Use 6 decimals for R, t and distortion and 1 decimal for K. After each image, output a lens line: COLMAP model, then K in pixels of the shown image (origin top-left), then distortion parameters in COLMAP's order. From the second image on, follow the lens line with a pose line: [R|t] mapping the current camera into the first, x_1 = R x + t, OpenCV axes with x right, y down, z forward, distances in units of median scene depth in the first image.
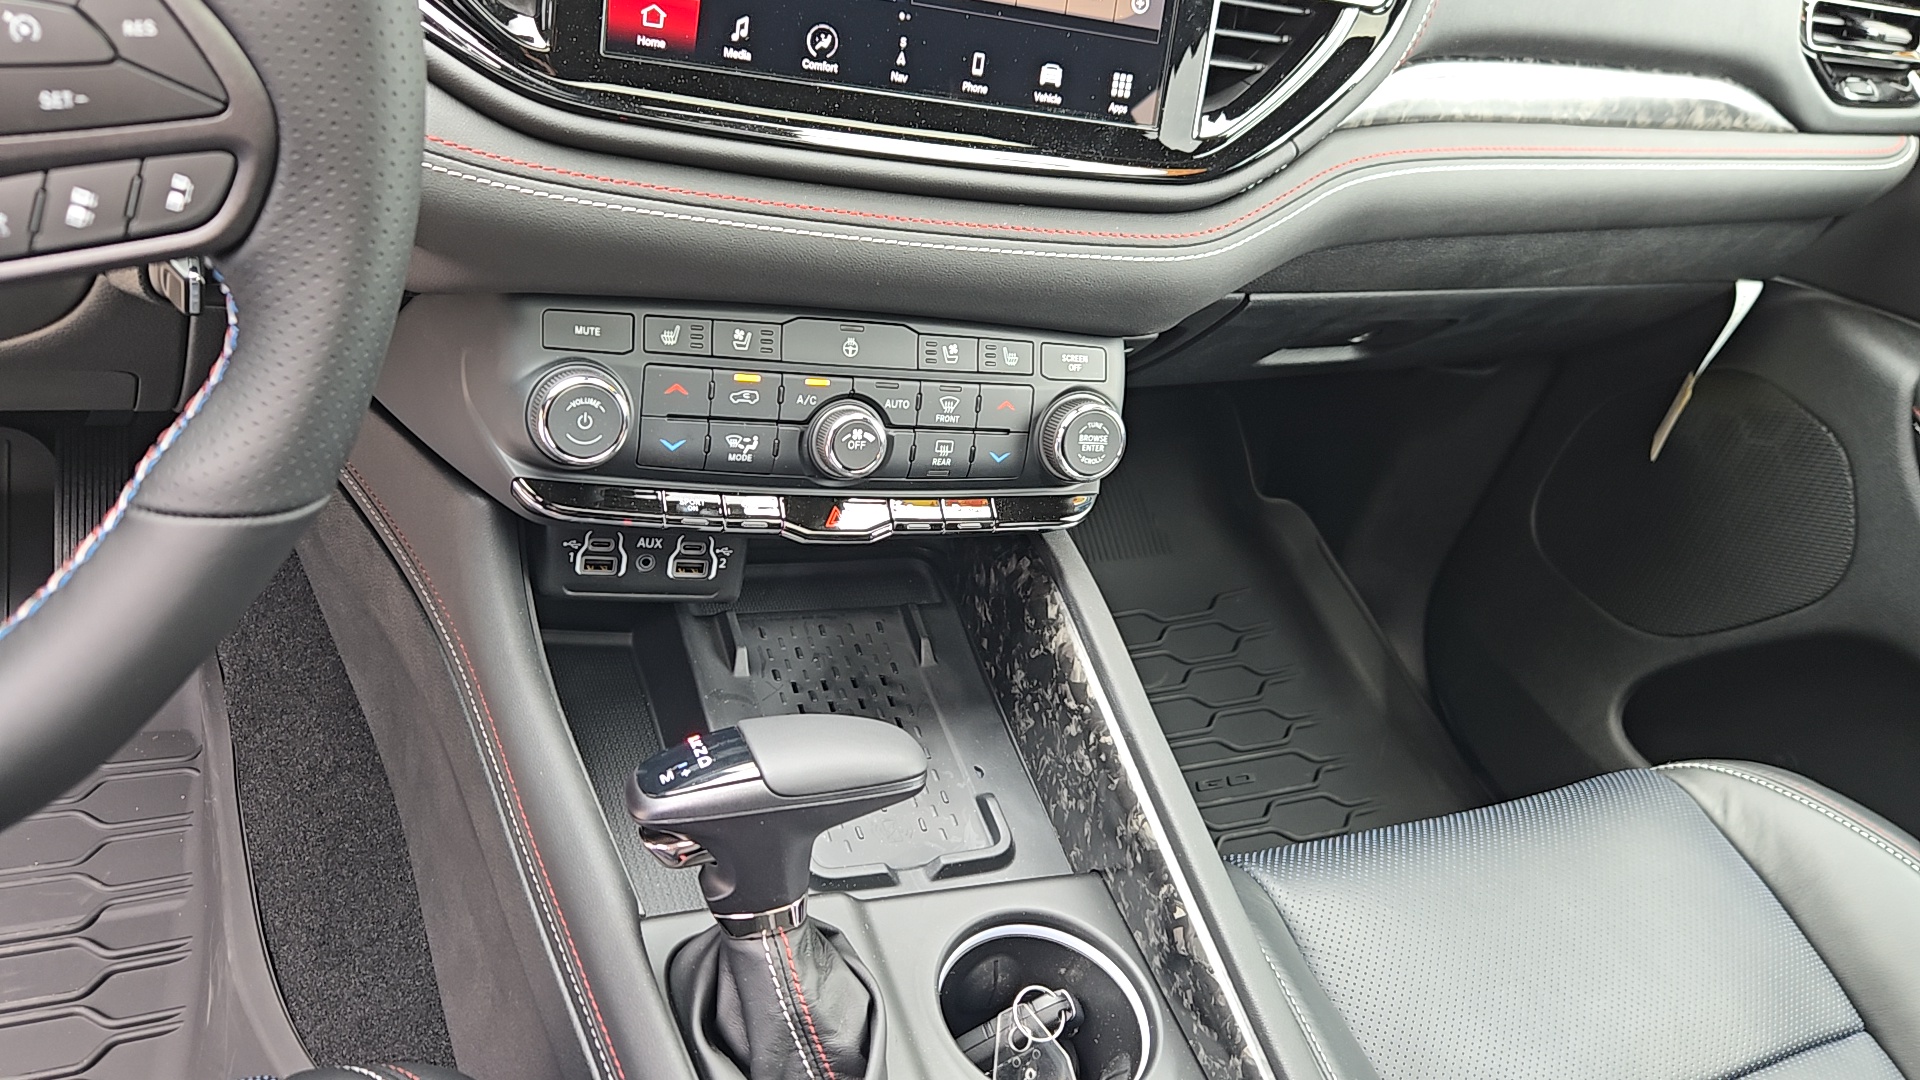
lens RADIAL K [[1610.8, 0, 960.2], [0, 1610.8, 534.9], [0, 0, 1]] dist [0.006989, 0.001893]
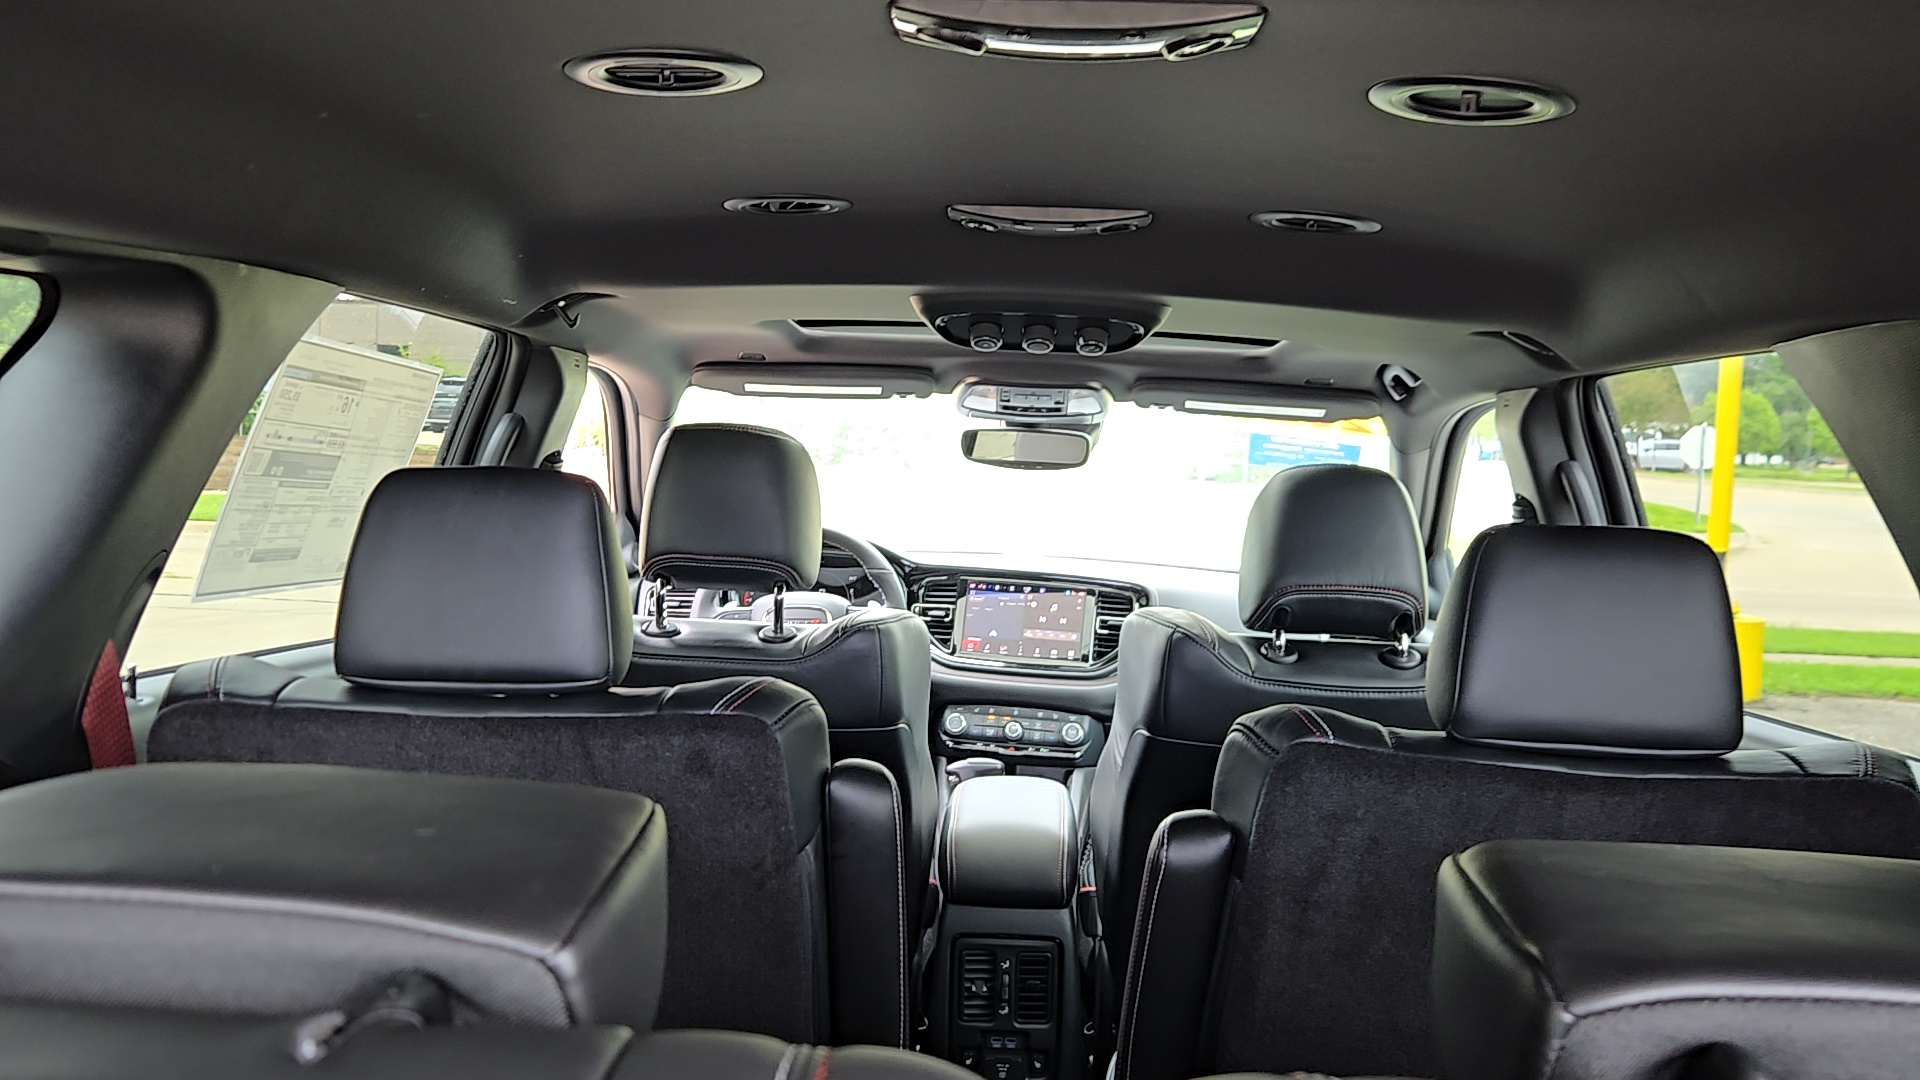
lens RADIAL K [[1610.8, 0, 956.1], [0, 1610.8, 526.9], [0, 0, 1]] dist [0.006989, 0.001893]
pose [[0.871537, -0.194593, -0.450063, 1.941487], [-0.123845, 0.800758, -0.586046, 2.157689], [0.474432, 0.566499, 0.673790, -2.453767]]
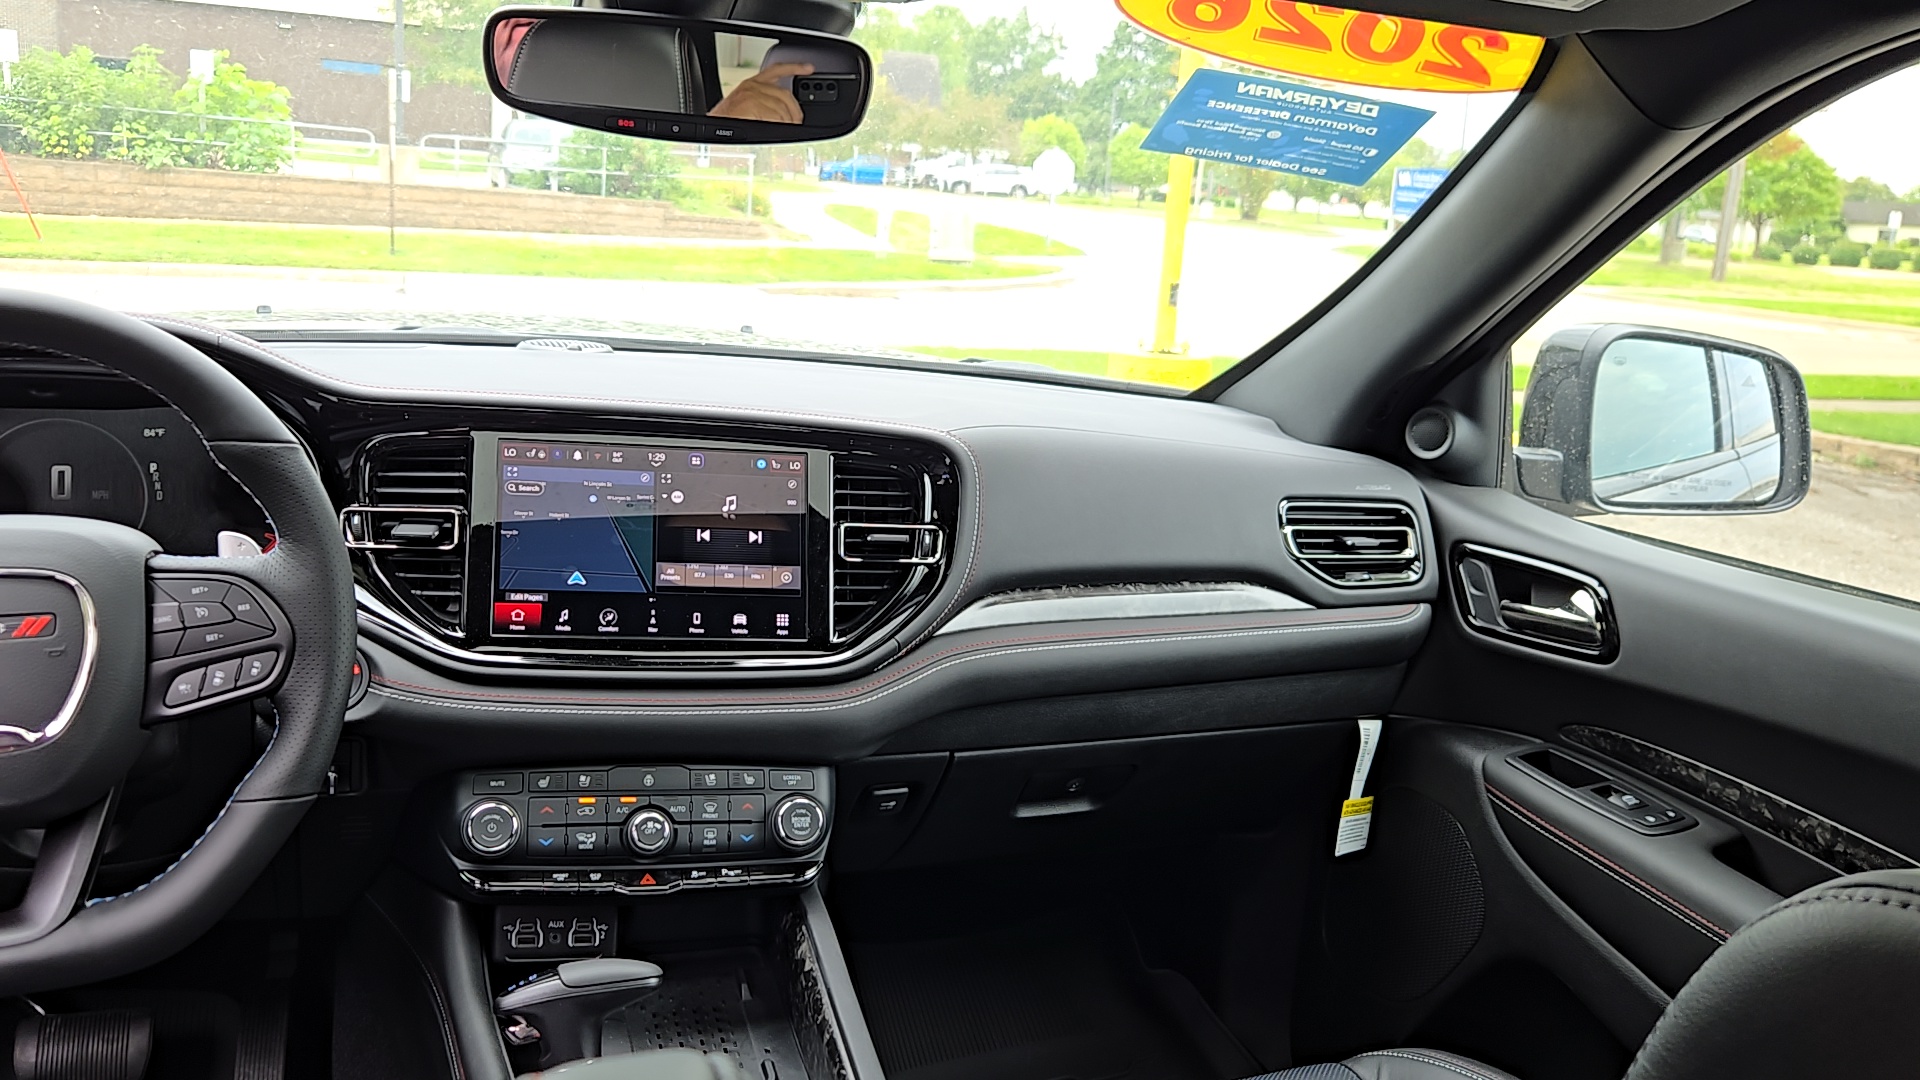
lens RADIAL K [[1610.8, 0, 954.3], [0, 1610.8, 543.6], [0, 0, 1]] dist [0.006989, 0.001893]
pose [[0.980895, -0.165518, -0.102223, 0.488944], [0.105888, 0.895058, -0.433196, 0.456866], [0.163197, 0.414095, 0.895484, -0.648402]]
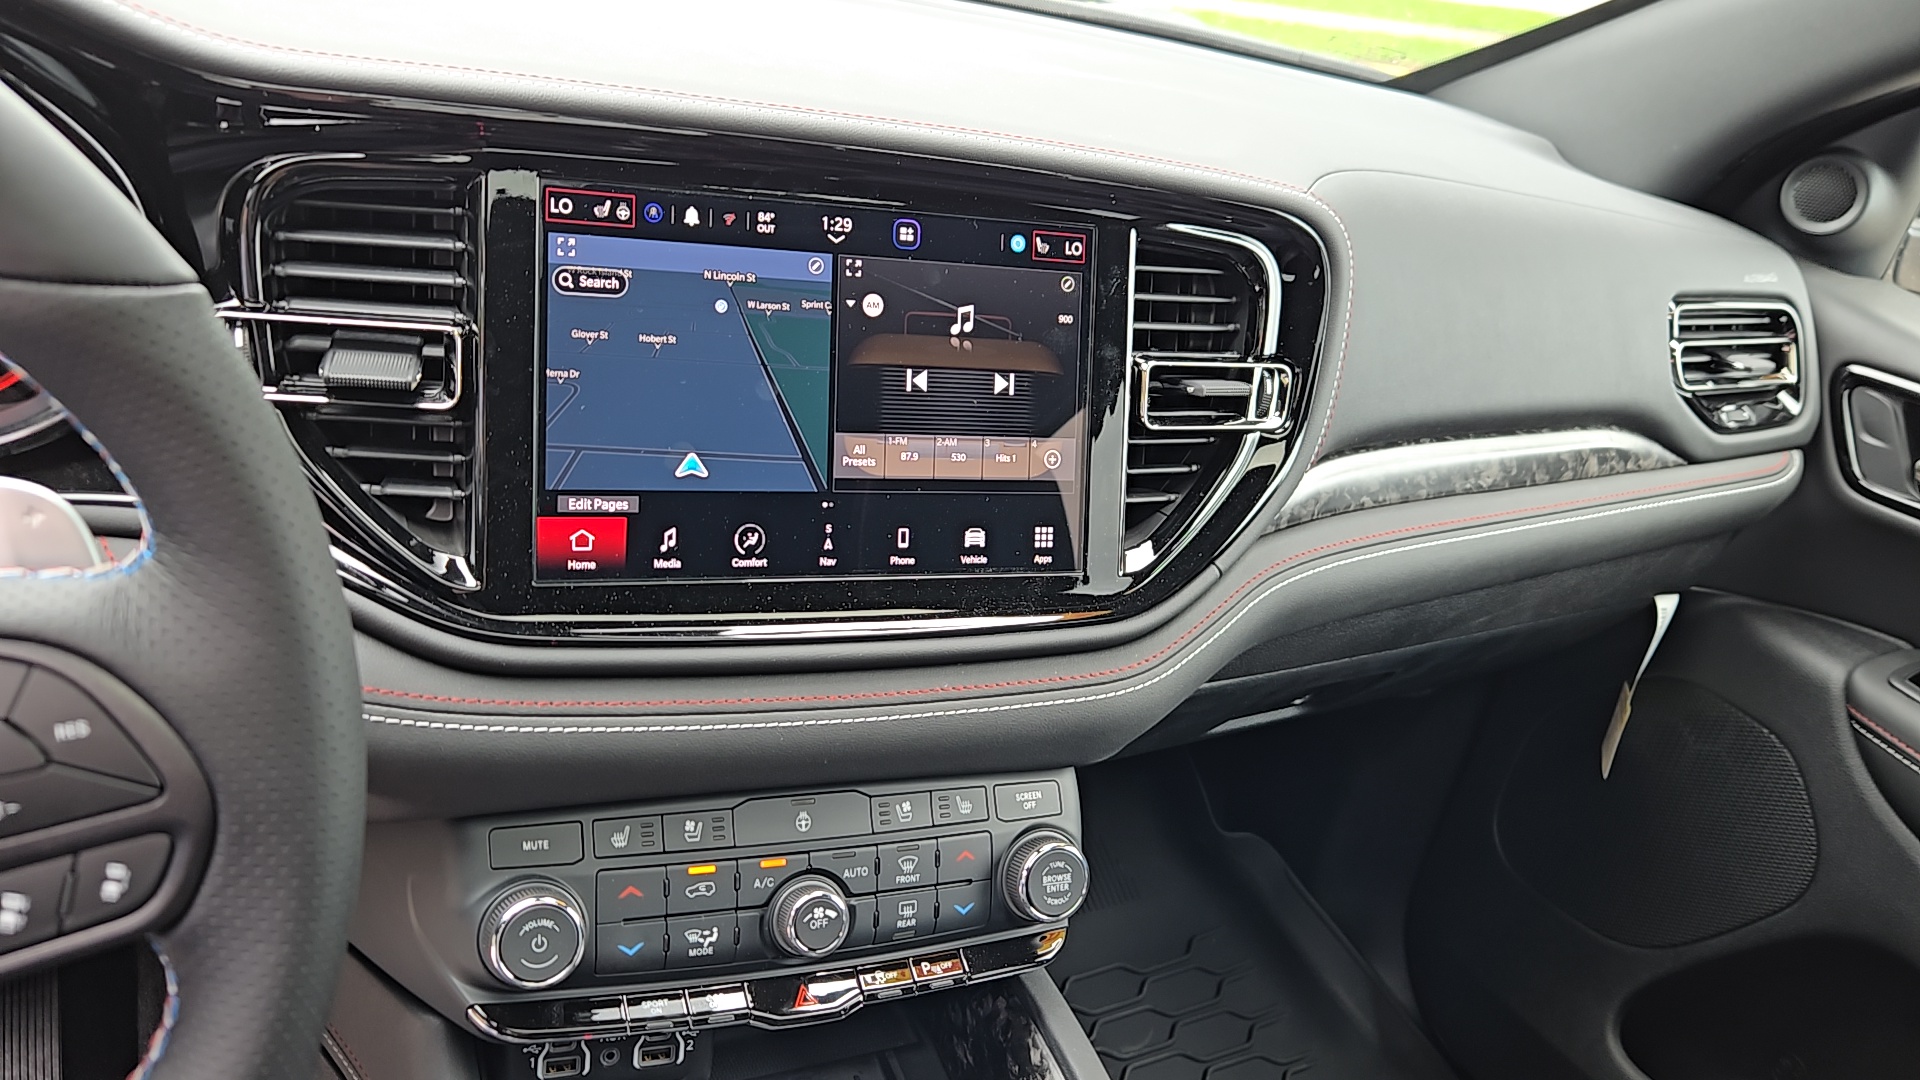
lens RADIAL K [[1610.8, 0, 959.4], [0, 1610.8, 542.9], [0, 0, 1]] dist [0.006989, 0.001893]
pose [[0.993684, -0.103225, 0.044018, 0.001172], [0.109277, 0.979314, -0.170301, -0.104987], [-0.025528, 0.174036, 0.984408, -0.005836]]
